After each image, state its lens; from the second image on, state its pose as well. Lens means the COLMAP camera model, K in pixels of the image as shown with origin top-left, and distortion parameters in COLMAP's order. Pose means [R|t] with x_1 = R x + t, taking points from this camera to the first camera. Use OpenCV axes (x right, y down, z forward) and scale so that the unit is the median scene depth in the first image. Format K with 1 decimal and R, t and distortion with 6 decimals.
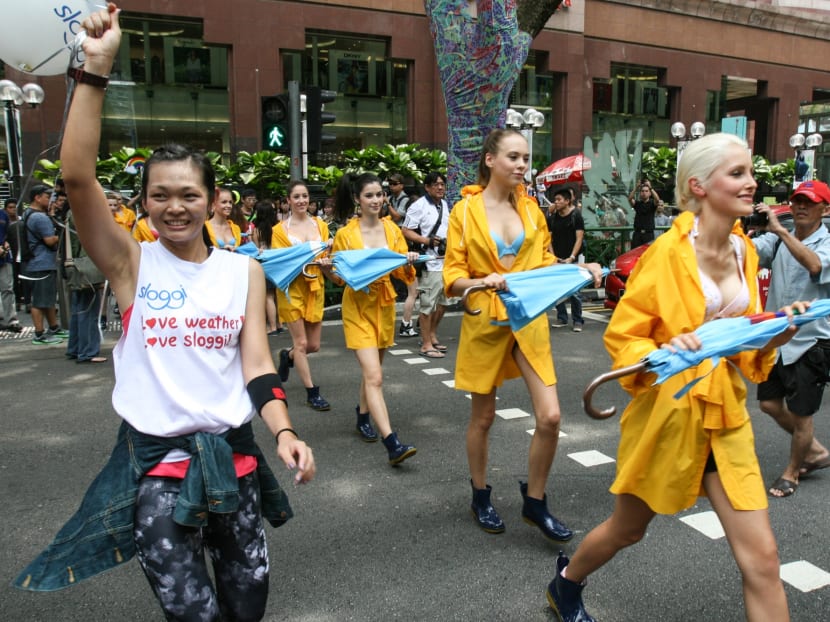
lens RADIAL K [[448.0, 0, 463.7], [0, 448.0, 311.3], [0, 0, 1]] dist [-0.027874, 0.003878]
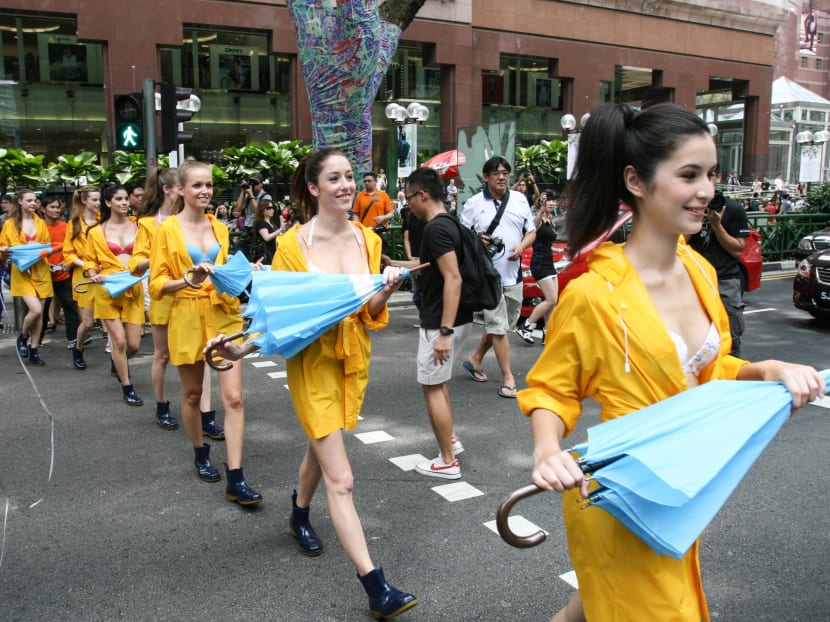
lens RADIAL K [[448.0, 0, 463.7], [0, 448.0, 311.3], [0, 0, 1]] dist [-0.027874, 0.003878]
pose [[0.999808, -0.014592, 0.013069, 0.239066], [0.014356, 0.999736, 0.017936, -0.011555], [-0.013327, -0.017745, 0.999754, 0.010844]]
